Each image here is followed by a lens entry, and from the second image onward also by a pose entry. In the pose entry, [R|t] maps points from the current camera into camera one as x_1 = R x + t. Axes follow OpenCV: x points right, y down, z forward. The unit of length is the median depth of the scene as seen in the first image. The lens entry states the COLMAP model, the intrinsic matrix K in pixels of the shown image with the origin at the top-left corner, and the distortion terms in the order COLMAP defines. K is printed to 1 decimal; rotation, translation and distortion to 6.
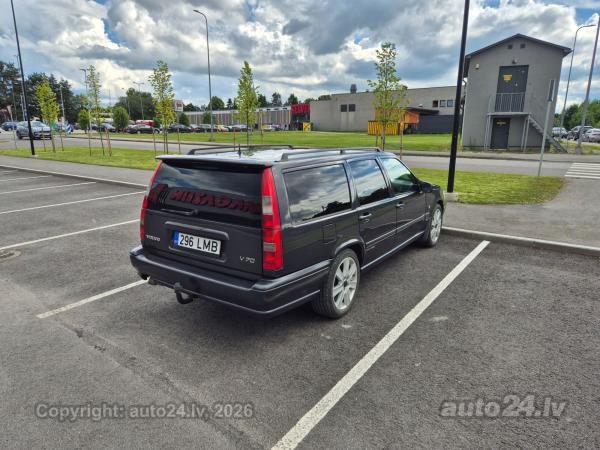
lens RADIAL K [[420.5, 0, 301.0], [0, 420.5, 227.1], [0, 0, 1]] dist [0.059860, -0.042855]
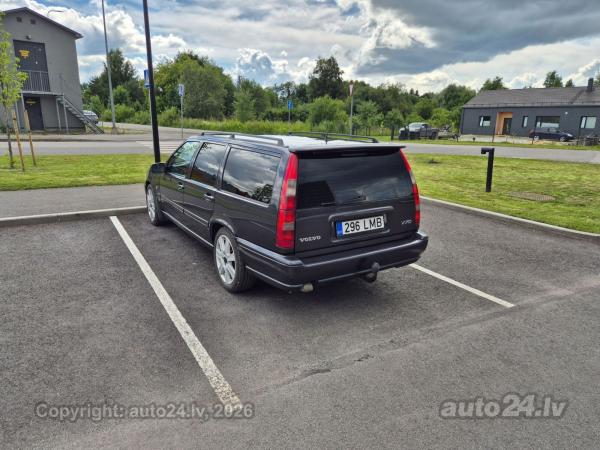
lens RADIAL K [[420.5, 0, 299.6], [0, 420.5, 221.8], [0, 0, 1]] dist [0.059860, -0.042855]
pose [[0.347821, -0.218046, 0.911853, -0.856617], [0.186722, 0.969207, 0.160537, -0.115910], [-0.918780, 0.114424, 0.377824, 0.495899]]
